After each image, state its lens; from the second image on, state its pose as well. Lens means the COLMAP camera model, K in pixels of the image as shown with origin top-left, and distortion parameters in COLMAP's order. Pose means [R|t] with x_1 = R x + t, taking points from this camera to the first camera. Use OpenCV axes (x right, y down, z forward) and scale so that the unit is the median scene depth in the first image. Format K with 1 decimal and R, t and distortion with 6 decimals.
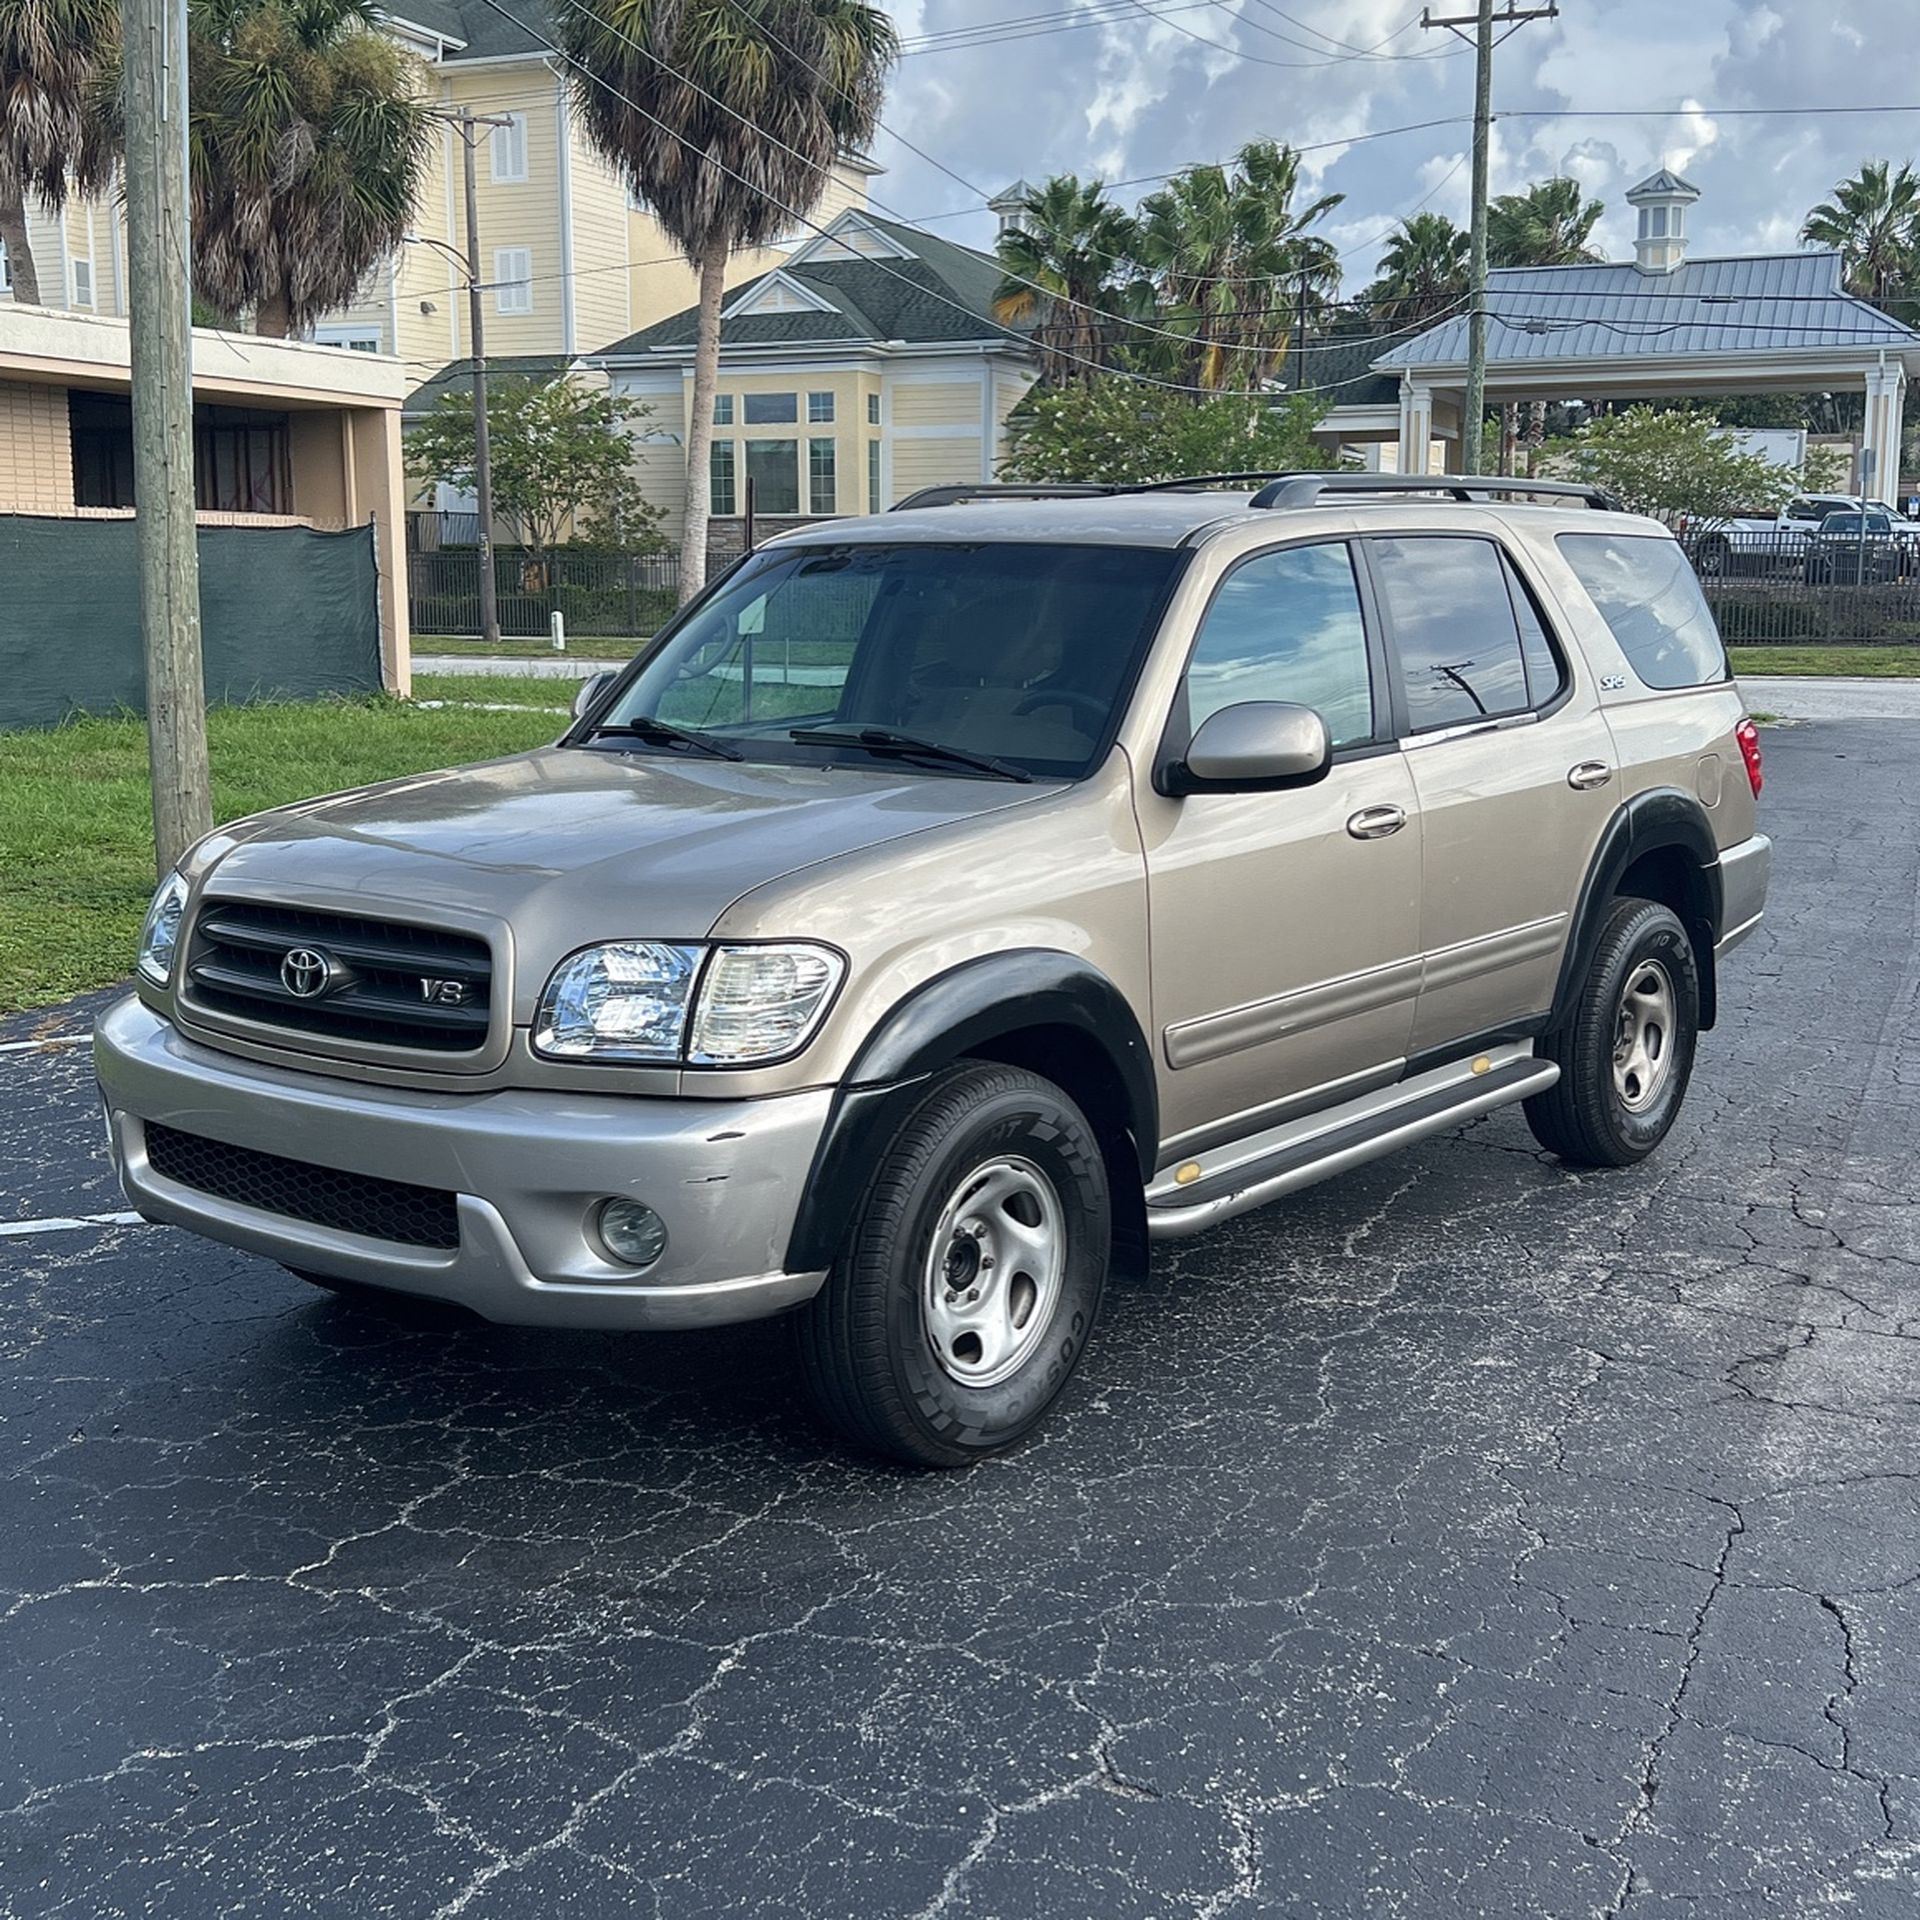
lens RADIAL K [[2554.9, 0, 960.0], [0, 2554.9, 960.0], [0, 0, 1]] dist [0.044584, 0.025179]
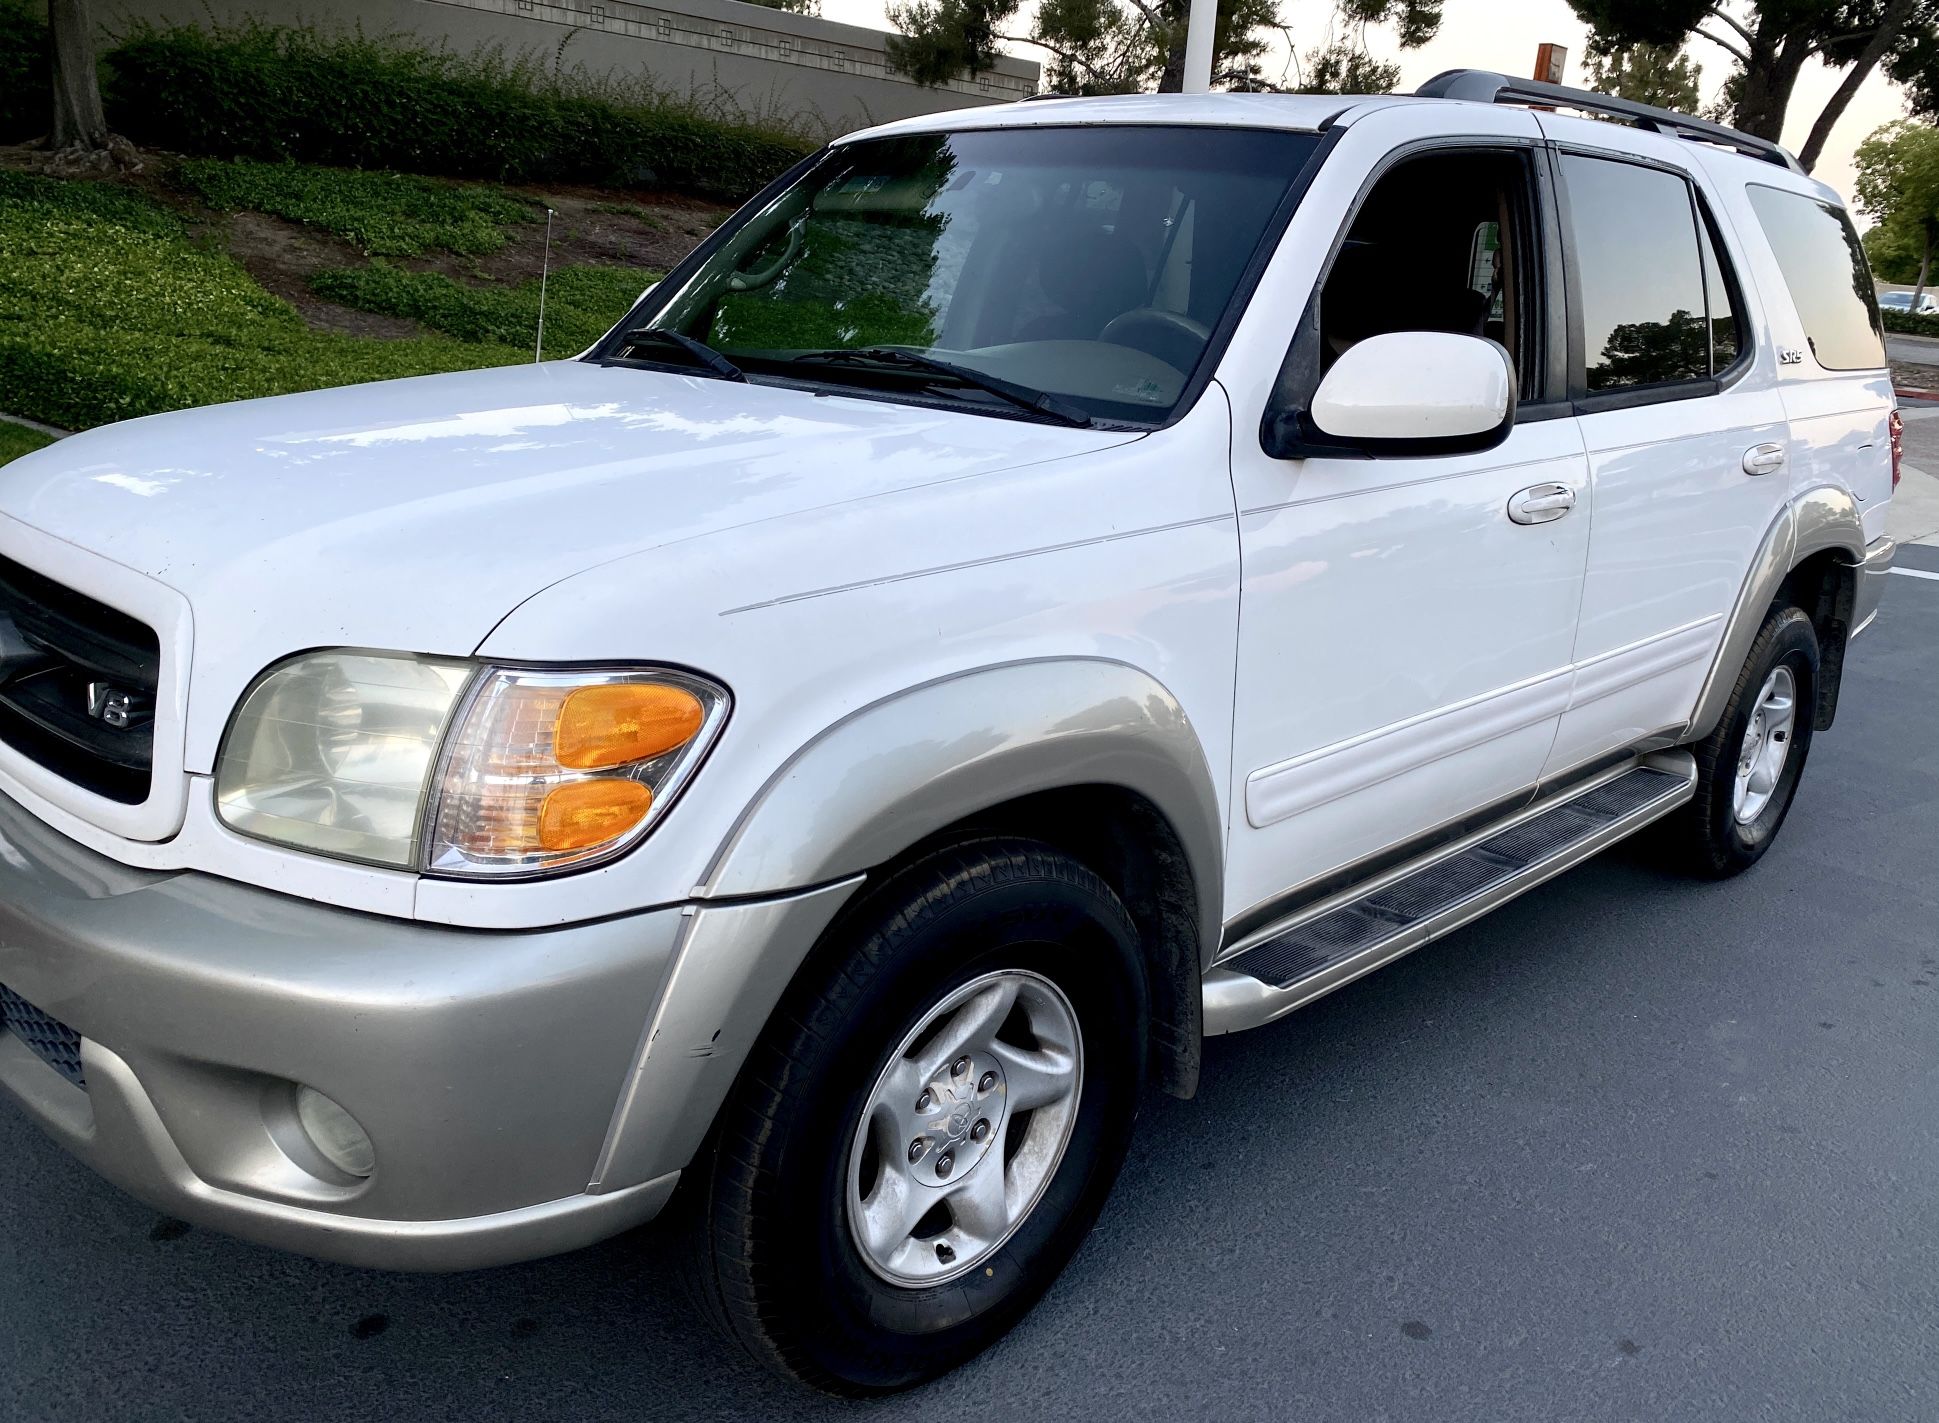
lens RADIAL K [[1565.1, 0, 967.6], [0, 1565.1, 779.3], [0, 0, 1]] dist [0.106967, -0.302975]
pose [[0.993454, 0.072513, -0.088266, 0.039537], [-0.058682, 0.986899, 0.150290, -0.035869], [0.098008, -0.144127, 0.984694, 0.535276]]
